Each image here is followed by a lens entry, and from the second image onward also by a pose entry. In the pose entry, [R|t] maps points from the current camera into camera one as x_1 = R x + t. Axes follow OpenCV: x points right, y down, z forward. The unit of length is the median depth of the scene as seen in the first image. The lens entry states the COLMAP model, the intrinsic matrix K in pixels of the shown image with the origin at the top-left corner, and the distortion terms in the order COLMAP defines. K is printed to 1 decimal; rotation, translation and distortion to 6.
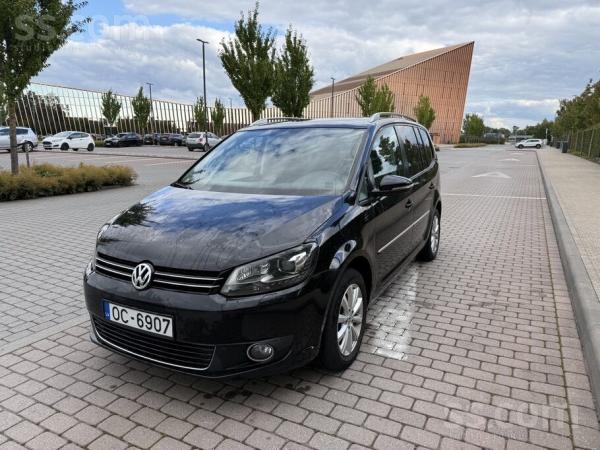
lens RADIAL K [[424.1, 0, 295.5], [0, 424.1, 229.7], [0, 0, 1]] dist [0.023652, -0.047706]
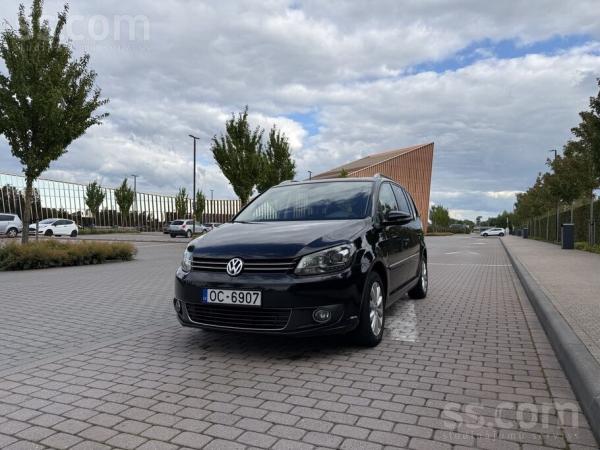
lens RADIAL K [[424.1, 0, 296.1], [0, 424.1, 220.3], [0, 0, 1]] dist [0.023652, -0.047706]
pose [[0.998142, 0.000764, 0.060929, -0.046851], [0.013393, 0.972718, -0.231603, 0.055731], [-0.059444, 0.231989, 0.970900, -0.082188]]
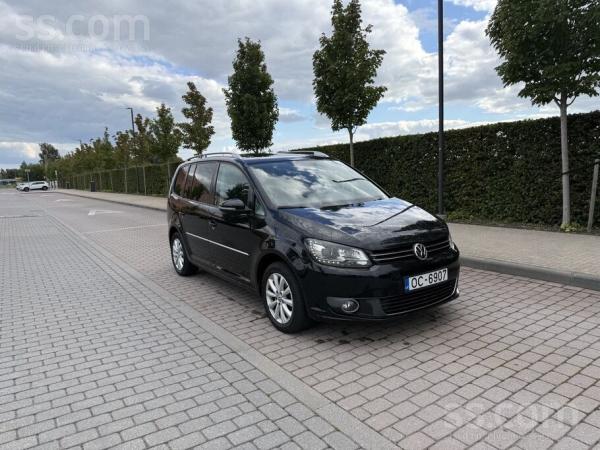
lens RADIAL K [[424.1, 0, 299.7], [0, 424.1, 213.7], [0, 0, 1]] dist [0.023652, -0.047706]
pose [[0.448287, -0.095596, 0.888763, -0.368067], [0.214062, 0.976816, -0.002905, -0.022120], [-0.867880, 0.191553, 0.458357, 0.125036]]
